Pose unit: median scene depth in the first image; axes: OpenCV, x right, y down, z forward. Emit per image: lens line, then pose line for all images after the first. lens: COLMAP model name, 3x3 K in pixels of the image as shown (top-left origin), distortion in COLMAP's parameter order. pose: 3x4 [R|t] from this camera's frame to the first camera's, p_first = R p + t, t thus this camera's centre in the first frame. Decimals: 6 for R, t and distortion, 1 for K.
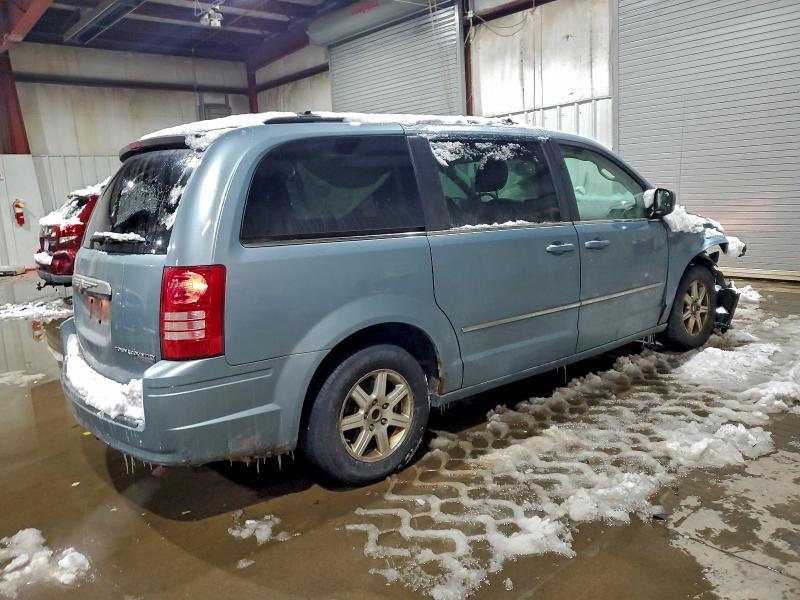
lens RADIAL K [[598.7, 0, 407.8], [0, 598.7, 289.6], [0, 0, 1]] dist [0.011102, 0.011802]
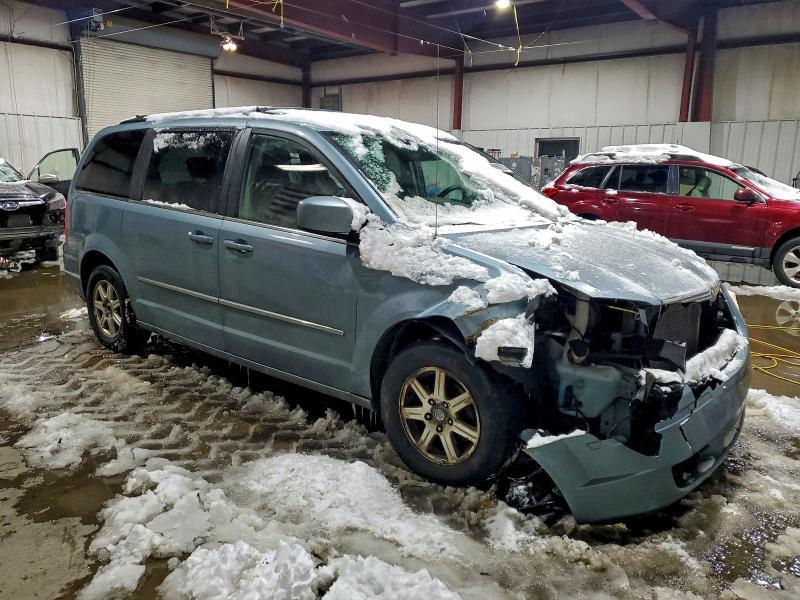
lens RADIAL K [[633.5, 0, 400.0], [0, 633.5, 300.0], [0, 0, 1]] dist [-0.002423, 0.005252]
pose [[0.204865, 0.262331, -0.942981, 1.339713], [-0.197032, 0.954746, 0.222799, -0.269893], [0.958754, 0.140153, 0.247282, 1.053591]]
